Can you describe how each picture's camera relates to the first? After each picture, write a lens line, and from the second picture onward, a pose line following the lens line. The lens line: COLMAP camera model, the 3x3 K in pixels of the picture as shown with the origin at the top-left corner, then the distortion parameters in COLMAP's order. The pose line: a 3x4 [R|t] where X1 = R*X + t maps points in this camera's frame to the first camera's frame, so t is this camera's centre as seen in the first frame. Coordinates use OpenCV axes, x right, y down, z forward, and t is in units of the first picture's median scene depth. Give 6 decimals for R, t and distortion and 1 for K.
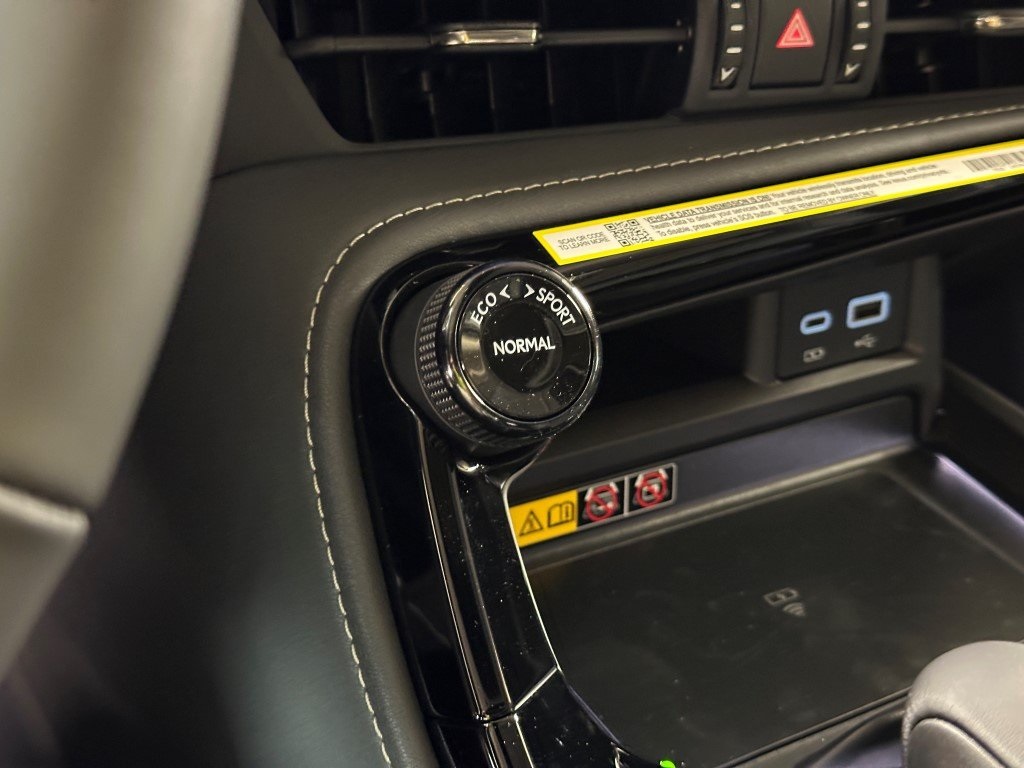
lens RADIAL K [[1463.6, 0, 512.0], [0, 1463.6, 384.0], [0, 0, 1]] dist [0.144574, -0.110362]
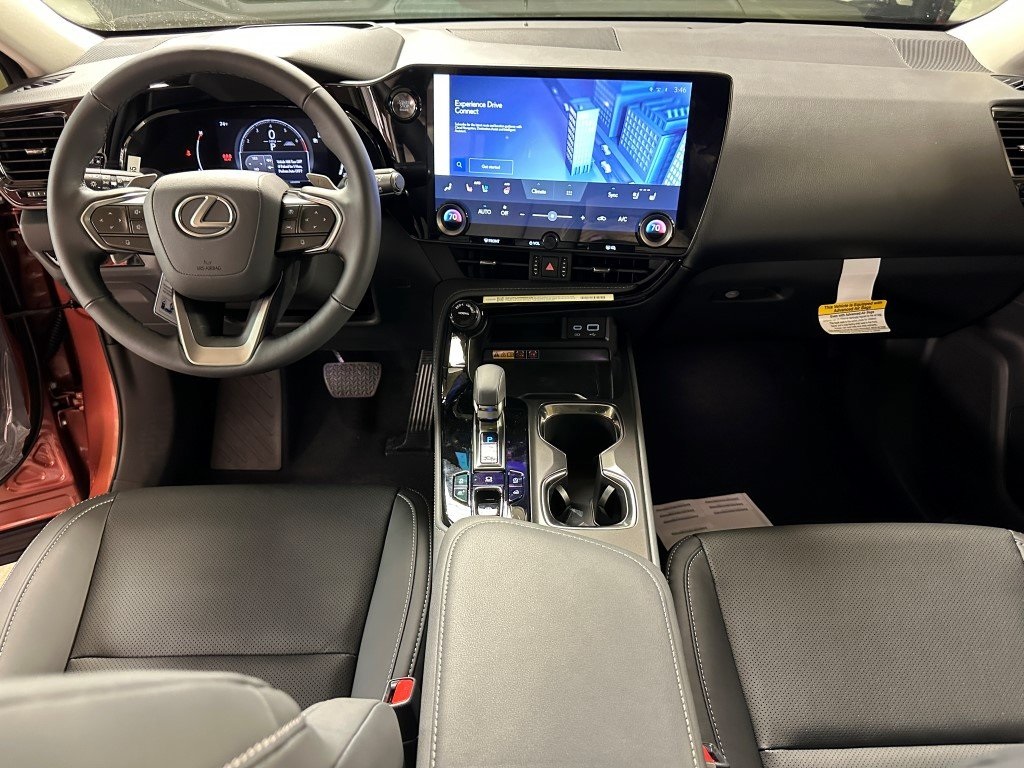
lens RADIAL K [[721.0, 0, 511.3], [0, 721.0, 388.3], [0, 0, 1]] dist [0.150280, -0.292067]
pose [[0.840882, 0.207555, -0.499838, 1.295234], [-0.189506, 0.977991, 0.087298, -0.015114], [0.506957, 0.021315, 0.861708, -1.128579]]
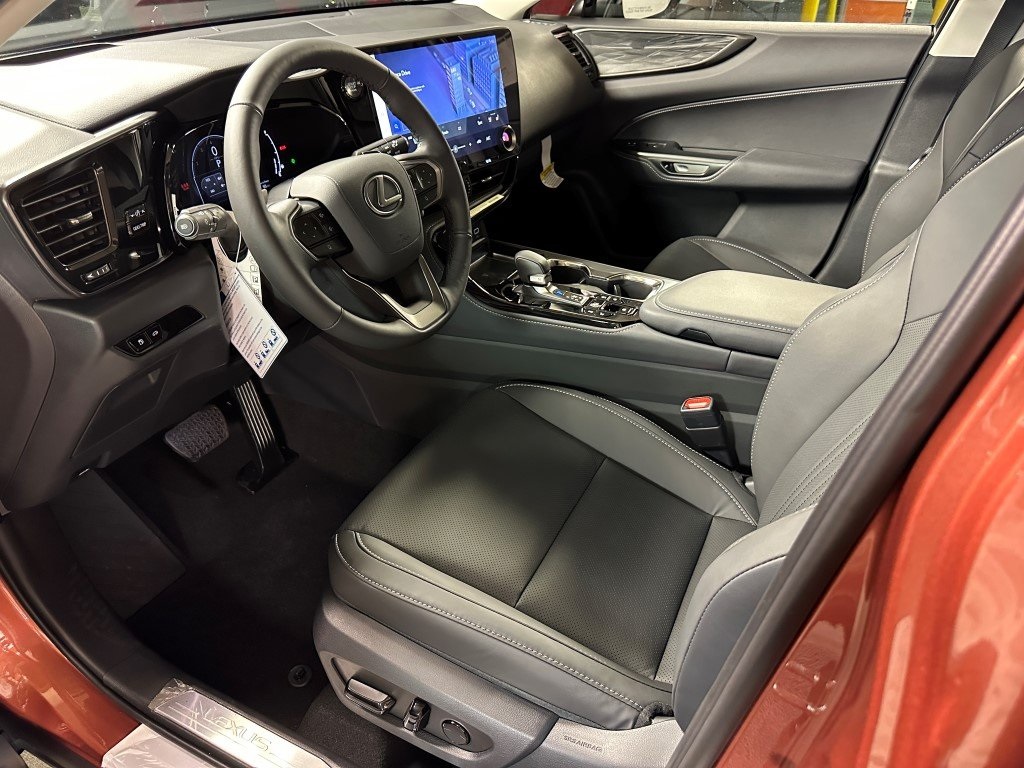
lens RADIAL K [[734.5, 0, 511.9], [0, 734.5, 387.7], [0, 0, 1]] dist [0.148798, -0.345830]
pose [[0.855591, -0.348864, 0.382436, -1.103352], [0.322730, 0.937123, 0.132841, 0.213975], [-0.404733, 0.009766, 0.914383, -1.969074]]
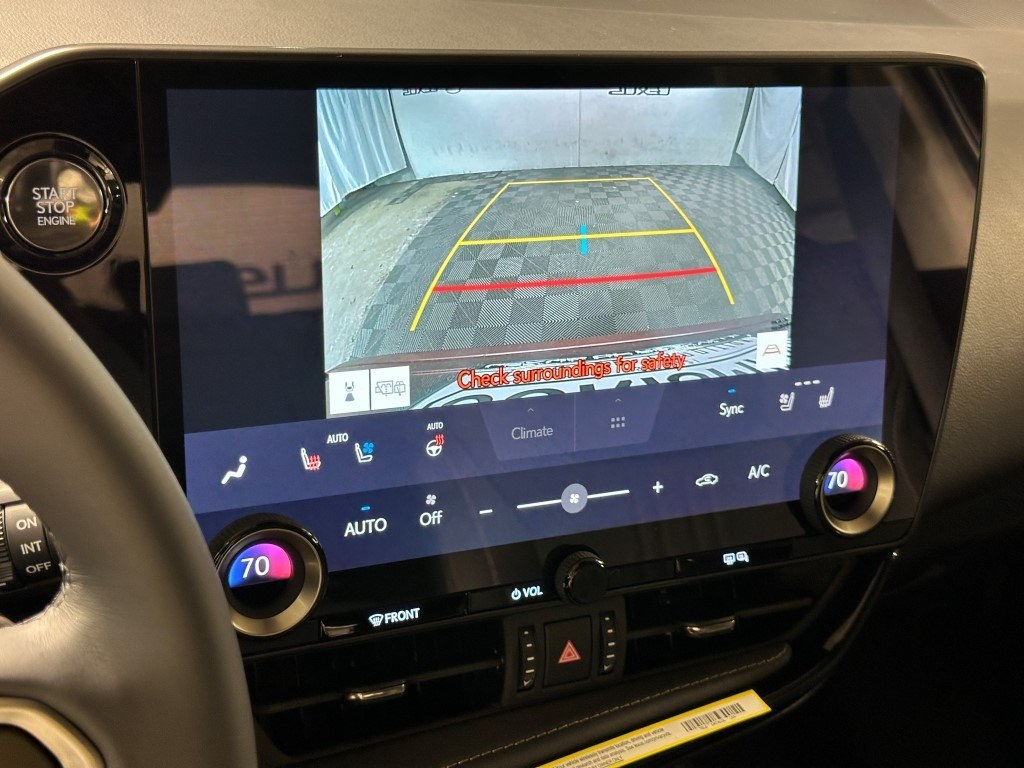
lens RADIAL K [[1463.6, 0, 512.0], [0, 1463.6, 384.0], [0, 0, 1]] dist [0.144574, -0.110362]
pose [[0.998074, -0.029849, 0.054376, 0.046969], [0.036342, 0.991787, -0.122627, -0.300327], [-0.050269, 0.124367, 0.990962, -0.549650]]
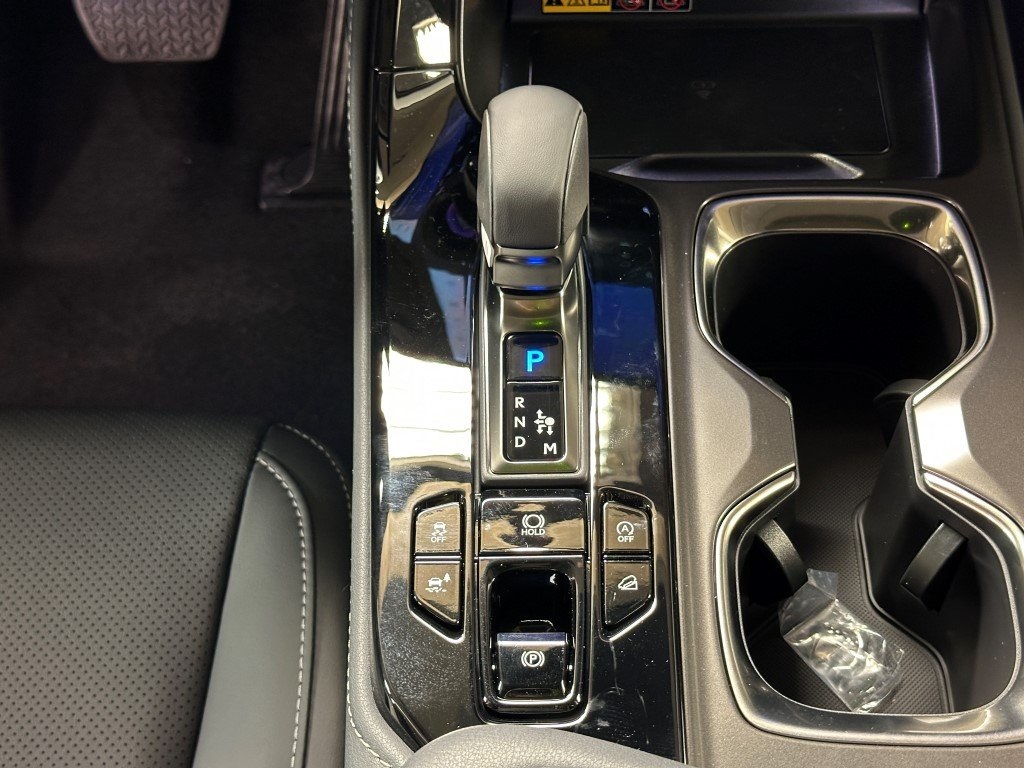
lens RADIAL K [[1463.6, 0, 512.0], [0, 1463.6, 384.0], [0, 0, 1]] dist [0.144574, -0.110362]
pose [[0.821040, 0.354666, -0.447331, 0.801300], [-0.178080, 0.903613, 0.389578, -0.136429], [0.542384, -0.240198, 0.805062, -0.410755]]
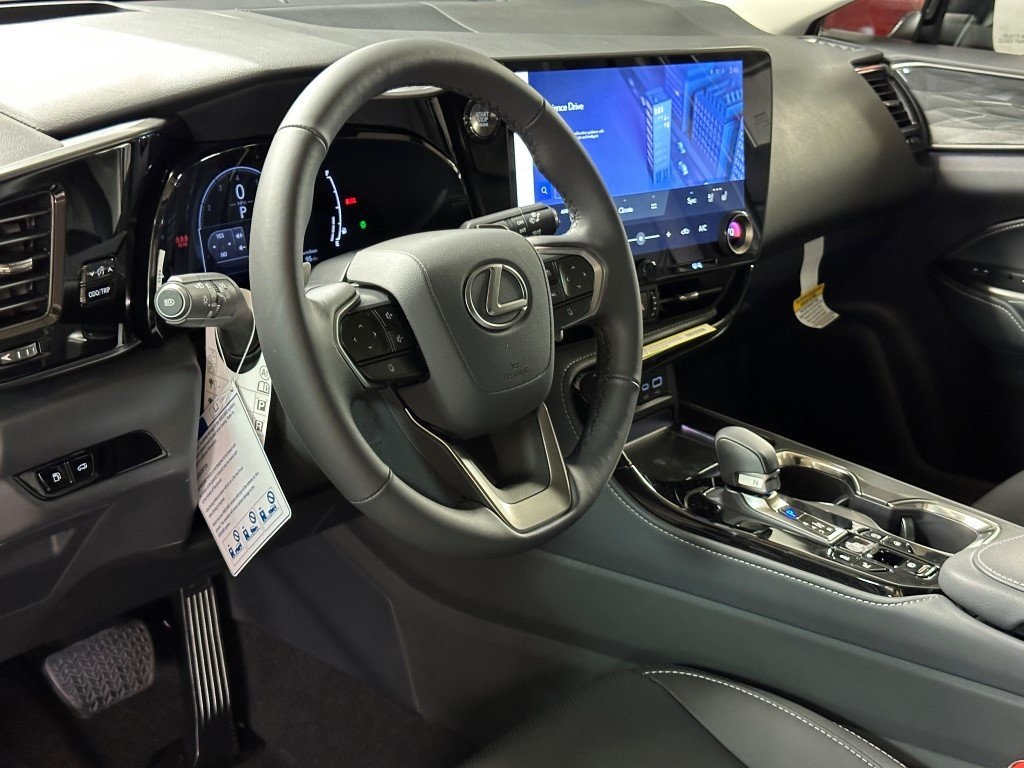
lens RADIAL K [[1463.6, 0, 512.0], [0, 1463.6, 384.0], [0, 0, 1]] dist [0.144574, -0.110362]
pose [[0.945098, -0.131871, 0.298997, -1.145749], [0.170386, 0.979603, -0.106524, 0.271386], [-0.278850, 0.151620, 0.948290, -2.204226]]
